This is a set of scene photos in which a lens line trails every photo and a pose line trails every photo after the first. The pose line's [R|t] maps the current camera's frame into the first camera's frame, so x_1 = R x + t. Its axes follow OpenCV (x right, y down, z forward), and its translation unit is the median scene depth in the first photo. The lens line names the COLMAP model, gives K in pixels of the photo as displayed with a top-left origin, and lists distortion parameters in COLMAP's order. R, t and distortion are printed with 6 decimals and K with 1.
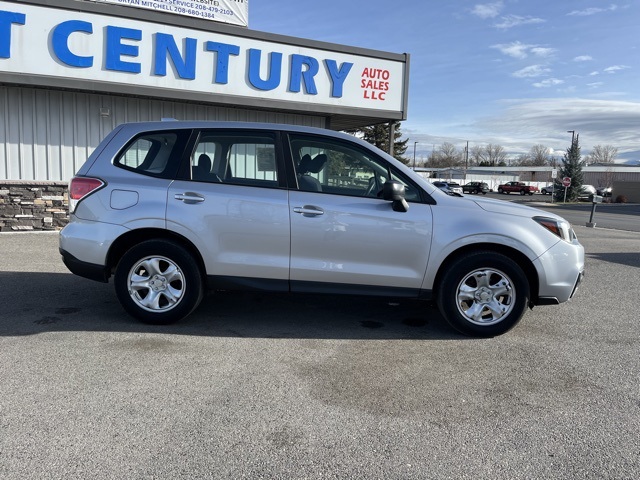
lens RADIAL K [[487.8, 0, 327.8], [0, 487.8, 232.4], [0, 0, 1]] dist [0.068105, -0.078515]
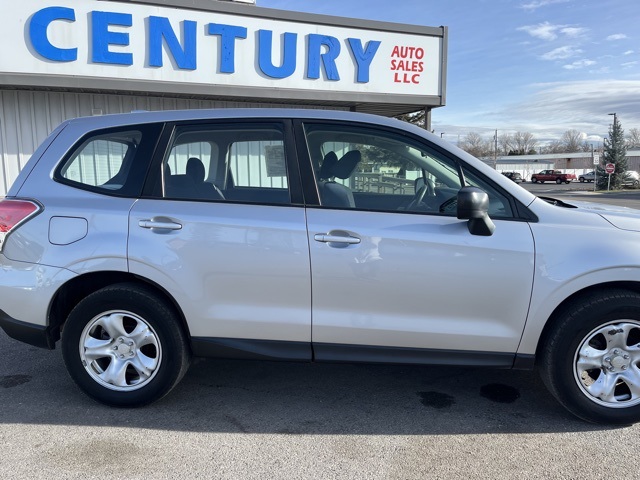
lens RADIAL K [[487.8, 0, 317.4], [0, 487.8, 240.5], [0, 0, 1]] dist [0.068105, -0.078515]
pose [[0.996925, -0.031799, -0.071619, -0.009096], [0.033423, 0.999208, 0.021599, -0.026337], [0.070875, -0.023926, 0.997198, 0.159786]]
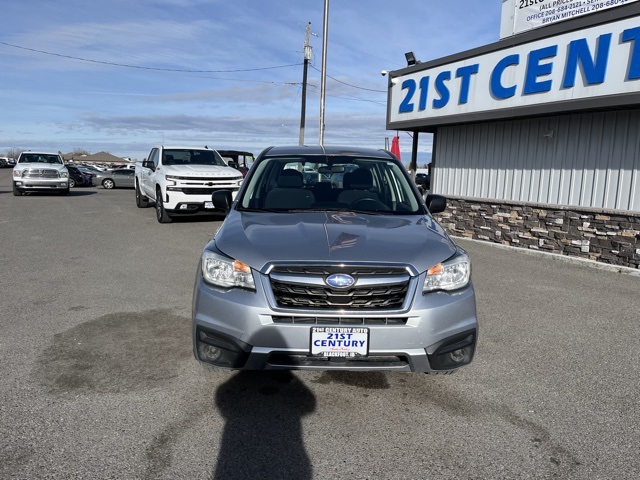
lens RADIAL K [[487.8, 0, 320.2], [0, 487.8, 234.1], [0, 0, 1]] dist [0.068105, -0.078515]
pose [[0.040052, 0.095784, -0.994596, 0.575705], [-0.147002, 0.985128, 0.088952, -0.065963], [0.988325, 0.142645, 0.053537, 0.538160]]
